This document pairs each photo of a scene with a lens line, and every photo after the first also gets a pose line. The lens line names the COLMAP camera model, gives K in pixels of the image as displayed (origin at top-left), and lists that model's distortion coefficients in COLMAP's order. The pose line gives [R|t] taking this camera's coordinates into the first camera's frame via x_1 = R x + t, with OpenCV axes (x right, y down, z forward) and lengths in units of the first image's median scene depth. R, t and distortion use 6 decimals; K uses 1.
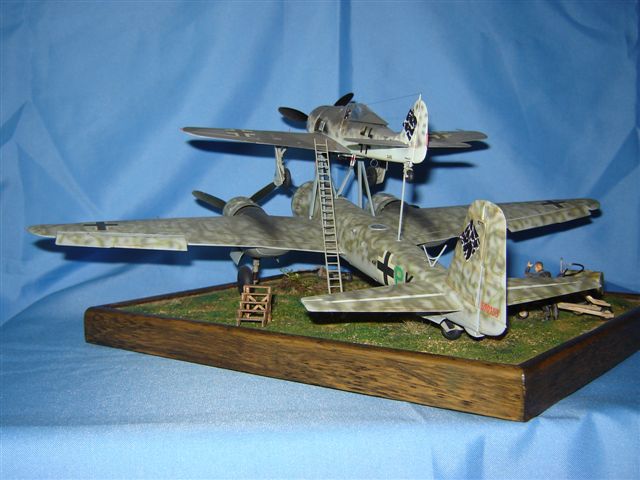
lens RADIAL K [[814.3, 0, 320.0], [0, 814.3, 240.0], [0, 0, 1]] dist [0.005700, 0.005459]
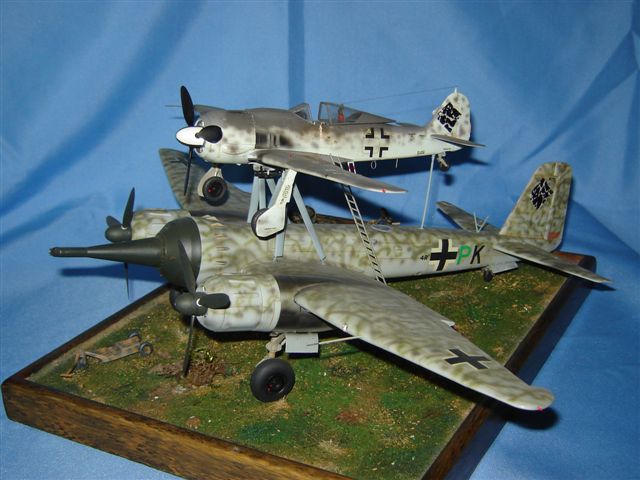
lens RADIAL K [[927.6, 0, 320.0], [0, 927.6, 240.0], [0, 0, 1]] dist [-0.038269, -0.018155]
pose [[-0.154140, -0.331390, 0.930818, -1.154537], [0.111162, 0.930279, 0.349606, -0.483297], [-0.981776, 0.157359, -0.106555, 1.477701]]
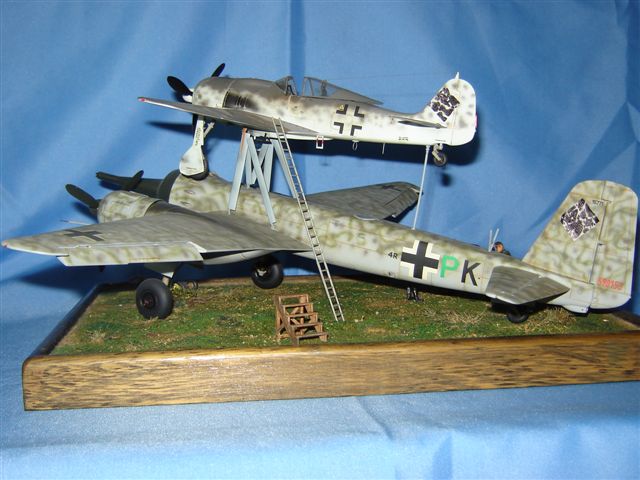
lens RADIAL K [[927.6, 0, 320.0], [0, 927.6, 240.0], [0, 0, 1]] dist [-0.038269, -0.018155]
pose [[0.725477, -0.067159, 0.684962, -0.828221], [0.066229, 0.997421, 0.027648, -0.027310], [-0.685052, 0.025307, 0.728054, 0.361628]]
